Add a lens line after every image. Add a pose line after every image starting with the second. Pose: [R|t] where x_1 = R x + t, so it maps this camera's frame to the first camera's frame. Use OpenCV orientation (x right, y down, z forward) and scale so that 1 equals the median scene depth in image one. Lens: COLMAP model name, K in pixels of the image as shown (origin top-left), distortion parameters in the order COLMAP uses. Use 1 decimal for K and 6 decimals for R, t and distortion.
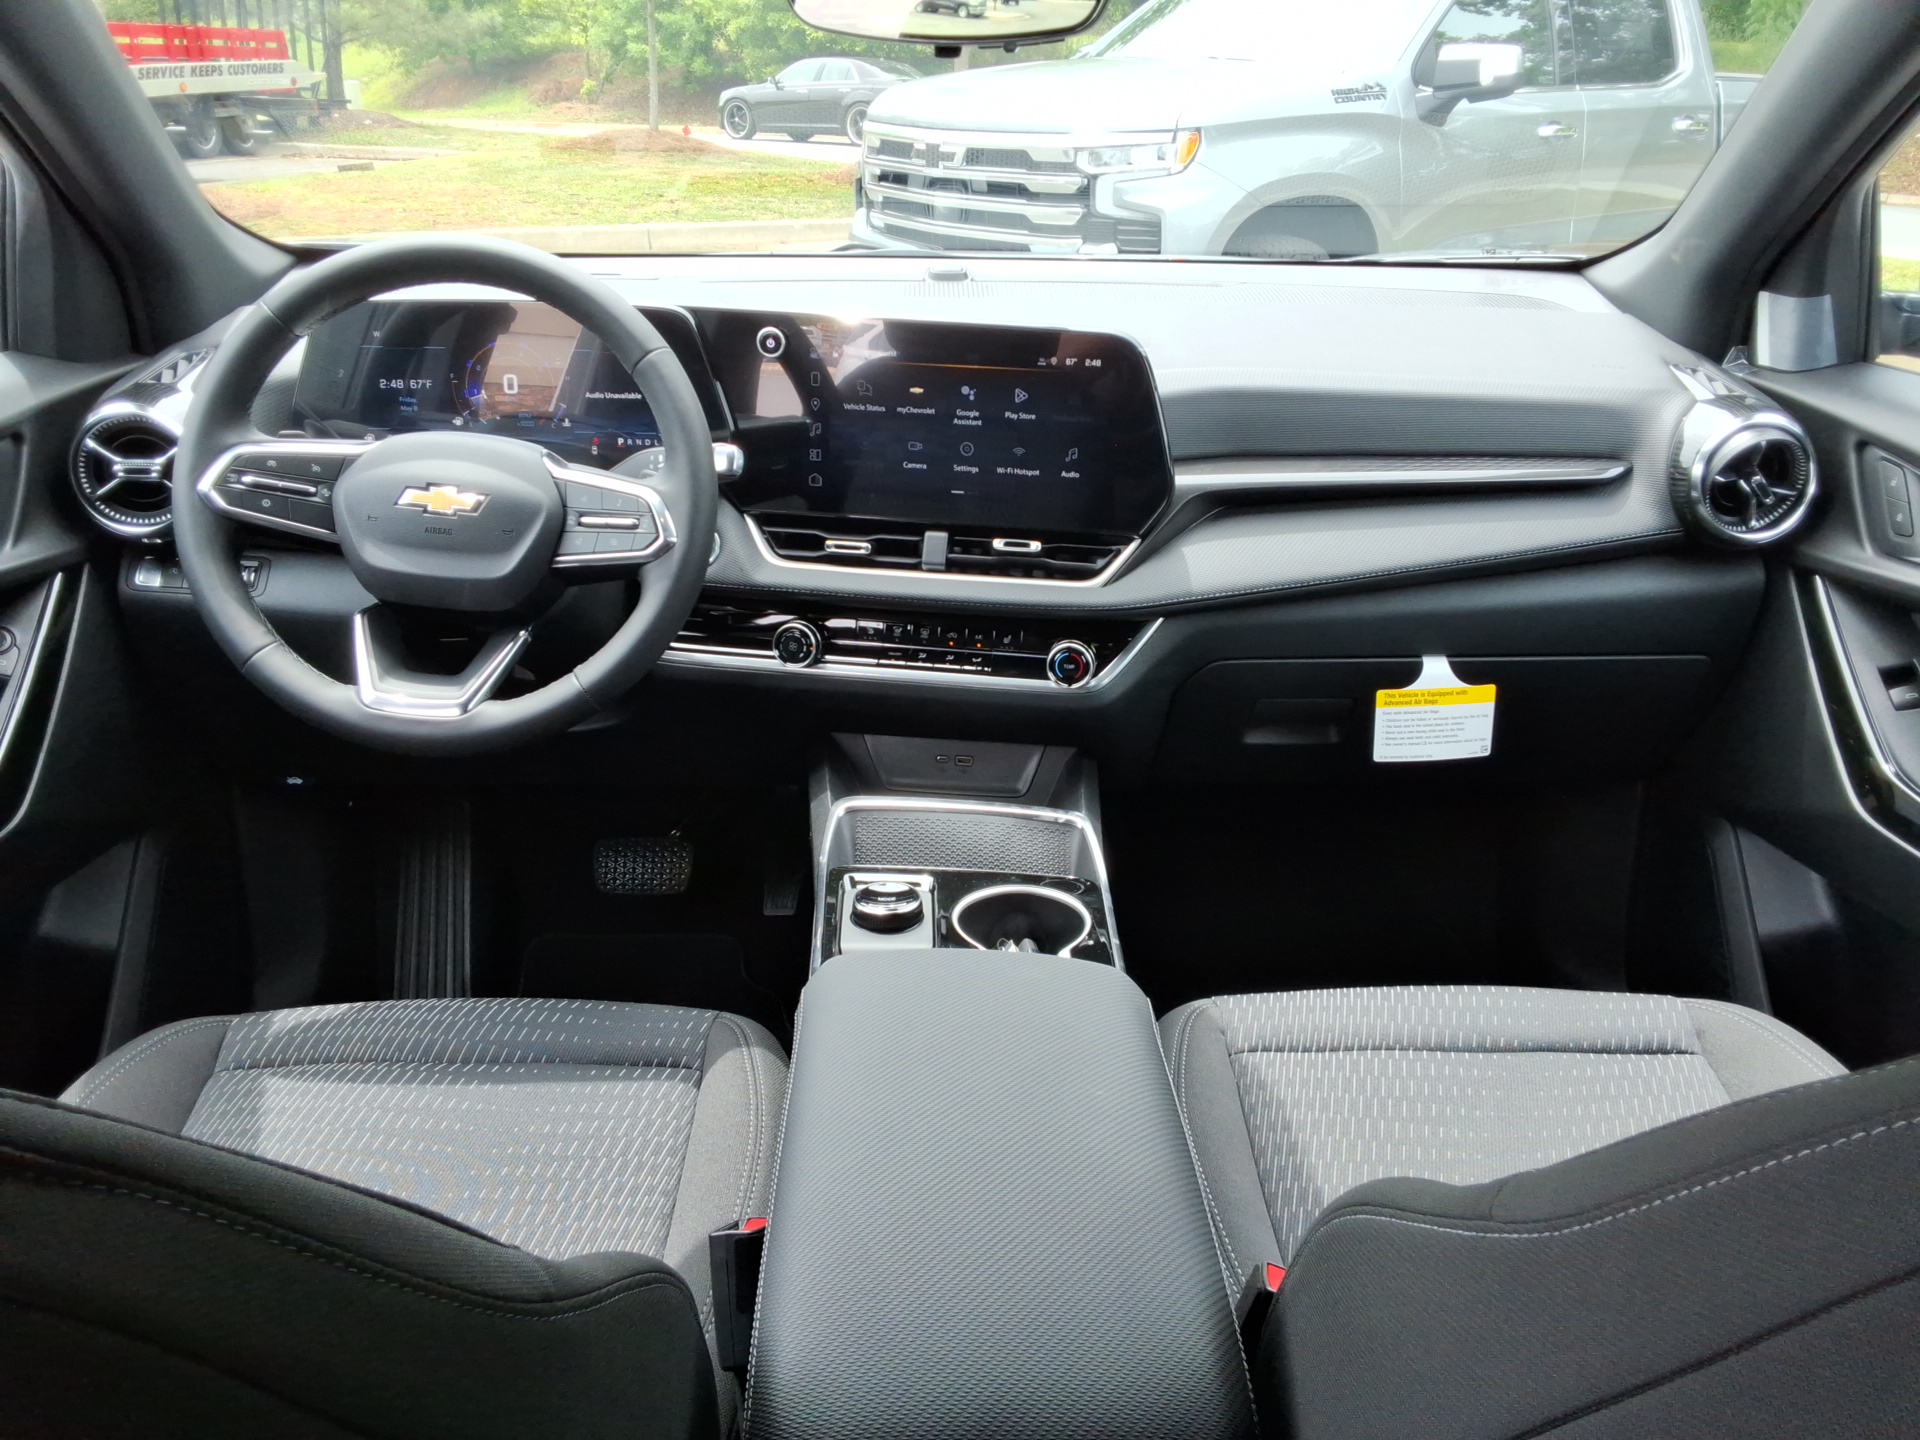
lens RADIAL K [[1557.7, 0, 974.7], [0, 1557.7, 706.2], [0, 0, 1]] dist [0.133023, -0.220092]
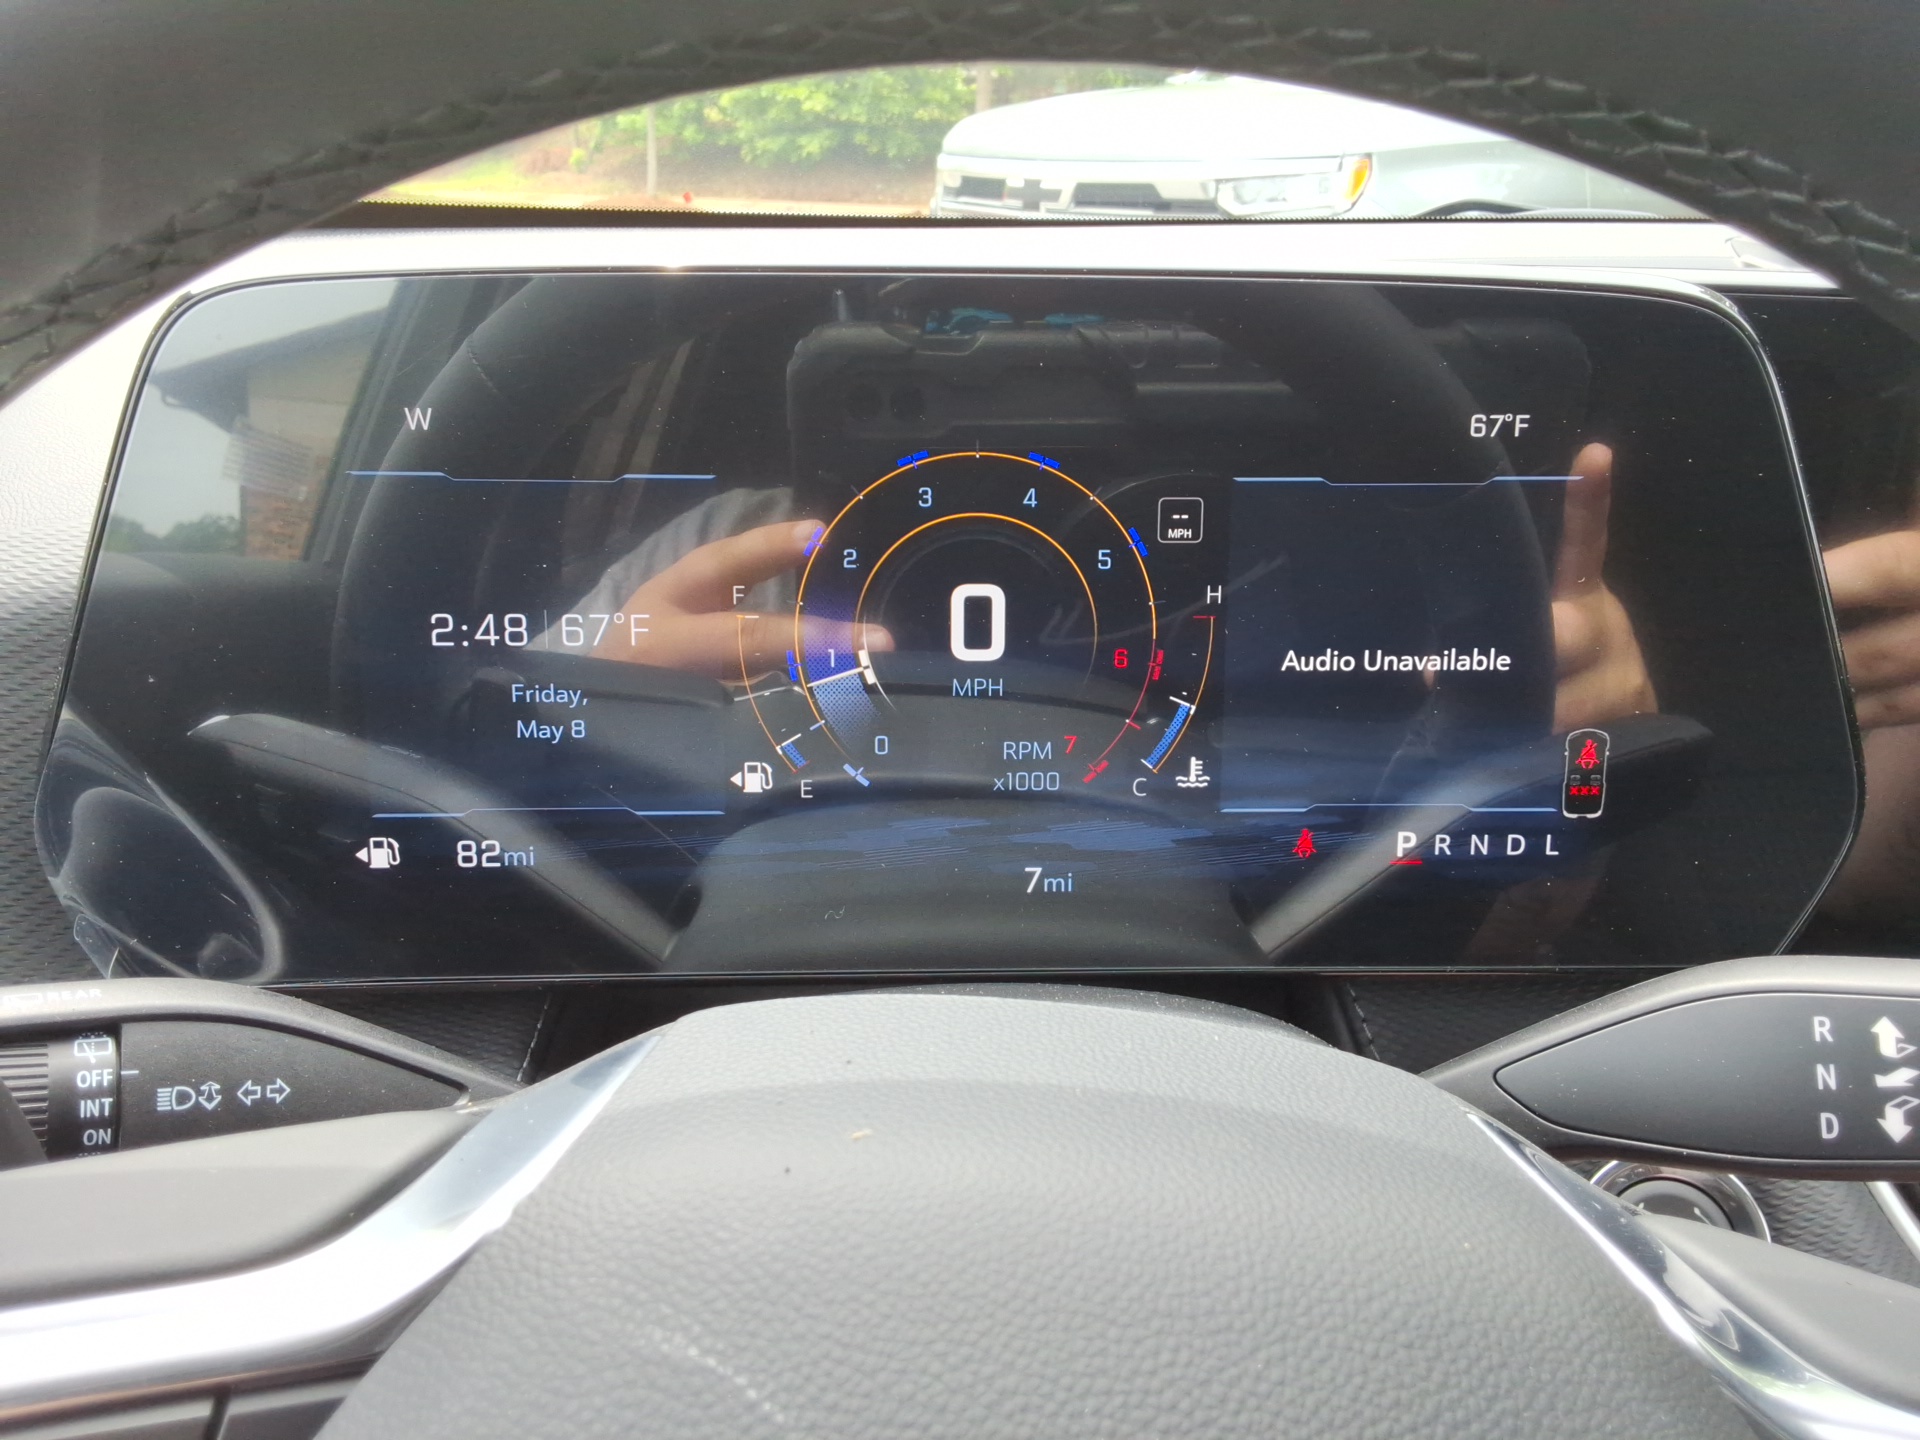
lens RADIAL K [[1557.7, 0, 974.7], [0, 1557.7, 706.2], [0, 0, 1]] dist [0.133023, -0.220092]
pose [[0.999874, -0.007886, 0.013796, -0.298570], [0.008479, 0.999017, -0.043503, -0.181785], [-0.013440, 0.043615, 0.998958, 0.767770]]
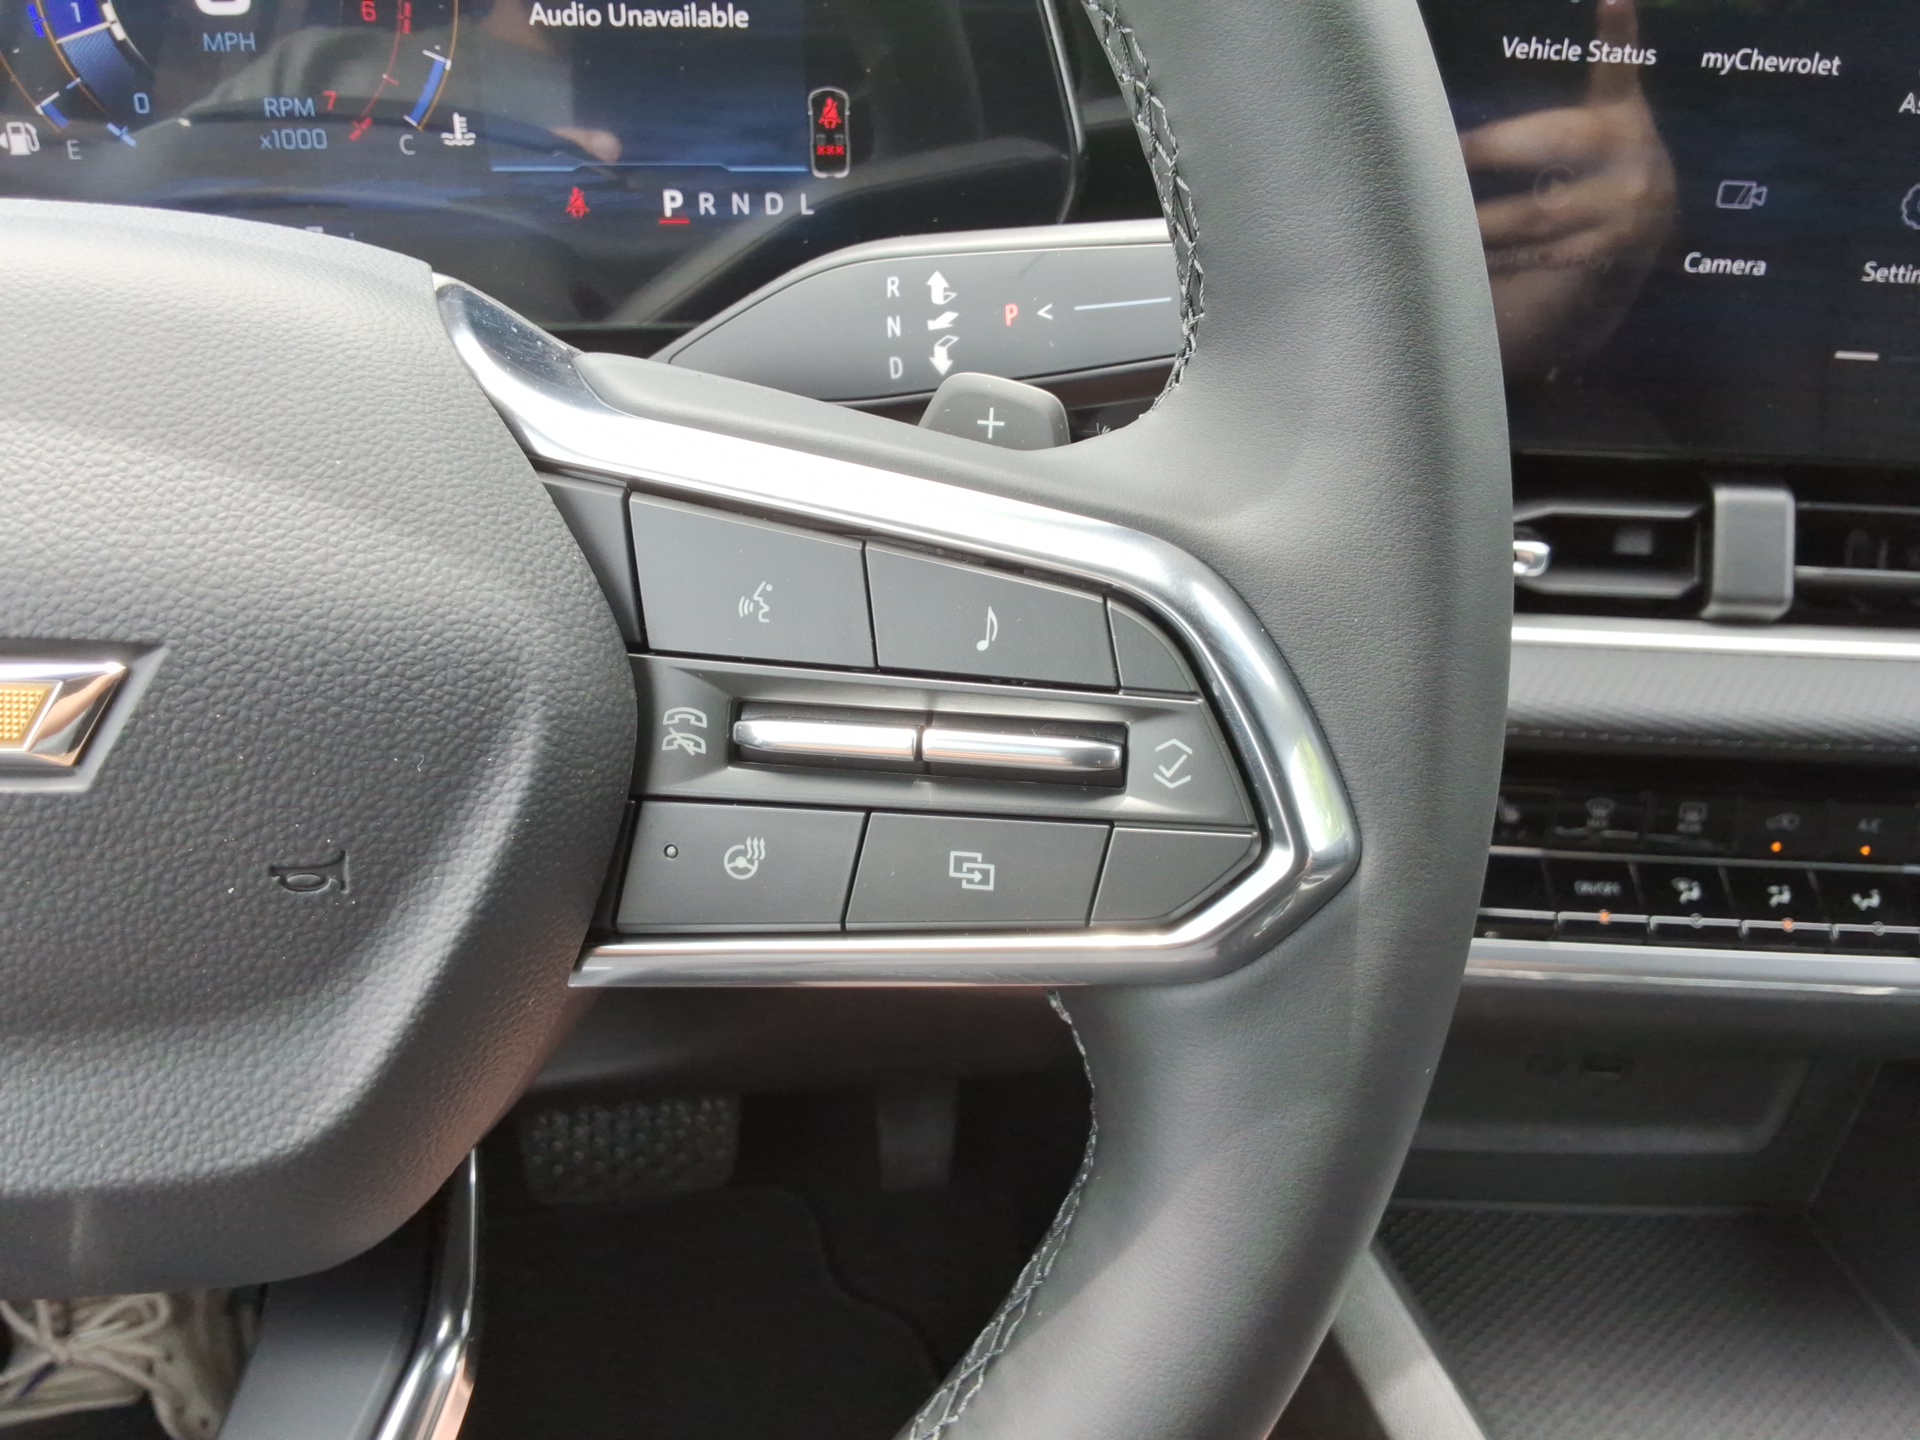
lens RADIAL K [[1578.7, 0, 972.9], [0, 1578.7, 715.5], [0, 0, 1]] dist [0.111357, -0.195047]
pose [[0.990103, -0.059799, 0.126967, -0.217214], [0.036576, 0.983364, 0.177924, -0.131214], [-0.135495, -0.171520, 0.975819, 0.725458]]
